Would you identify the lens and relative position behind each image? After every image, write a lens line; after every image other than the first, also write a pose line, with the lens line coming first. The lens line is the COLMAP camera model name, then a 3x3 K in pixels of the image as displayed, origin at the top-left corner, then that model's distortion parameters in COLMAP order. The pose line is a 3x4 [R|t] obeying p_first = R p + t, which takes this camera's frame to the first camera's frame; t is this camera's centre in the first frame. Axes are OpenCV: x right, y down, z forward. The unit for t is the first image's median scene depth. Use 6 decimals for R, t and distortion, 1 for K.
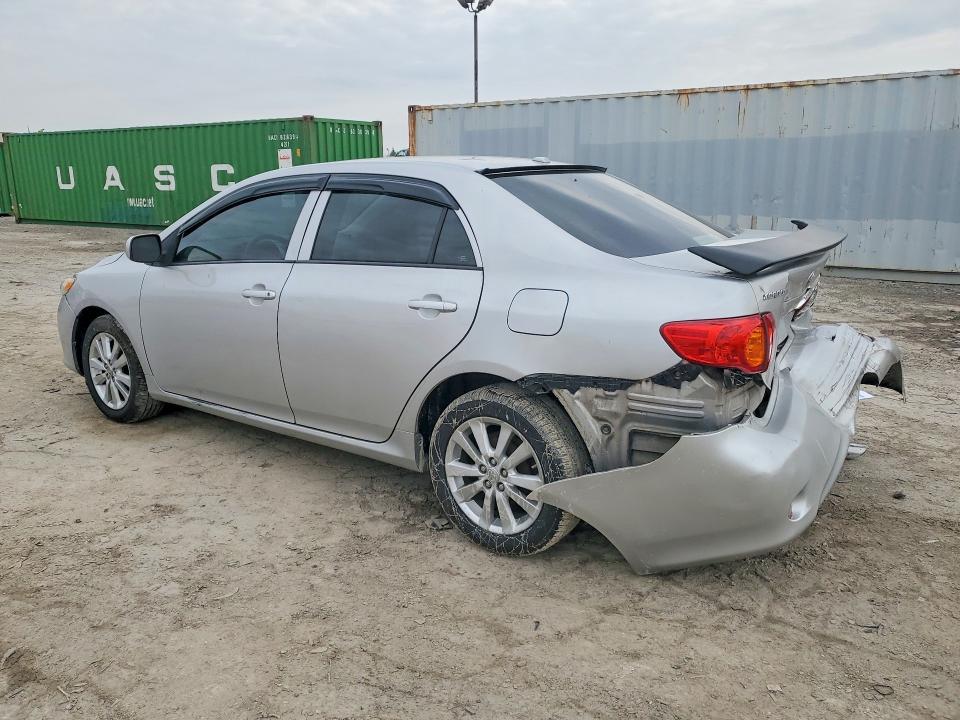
lens RADIAL K [[775.4, 0, 475.0], [0, 775.4, 364.1], [0, 0, 1]] dist [0.009067, 0.017927]
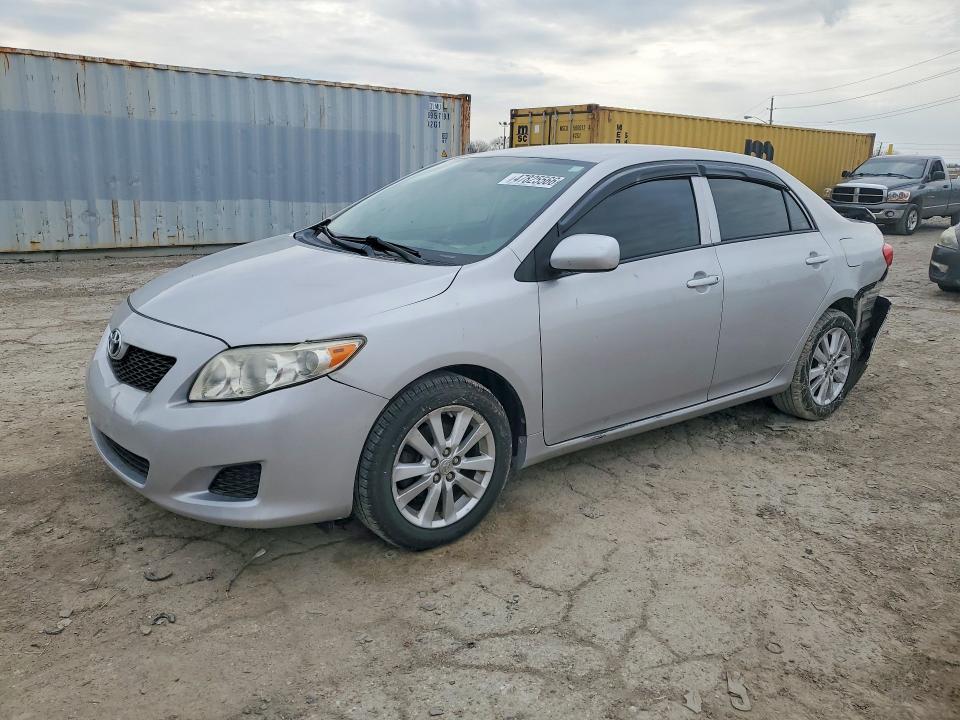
lens RADIAL K [[763.3, 0, 476.8], [0, 763.3, 355.2], [0, 0, 1]] dist [0.011110, 0.010821]
pose [[0.262971, -0.217813, 0.939896, -0.856338], [0.202721, 0.964910, 0.166891, -0.146328], [-0.943266, 0.146649, 0.297899, 0.660635]]
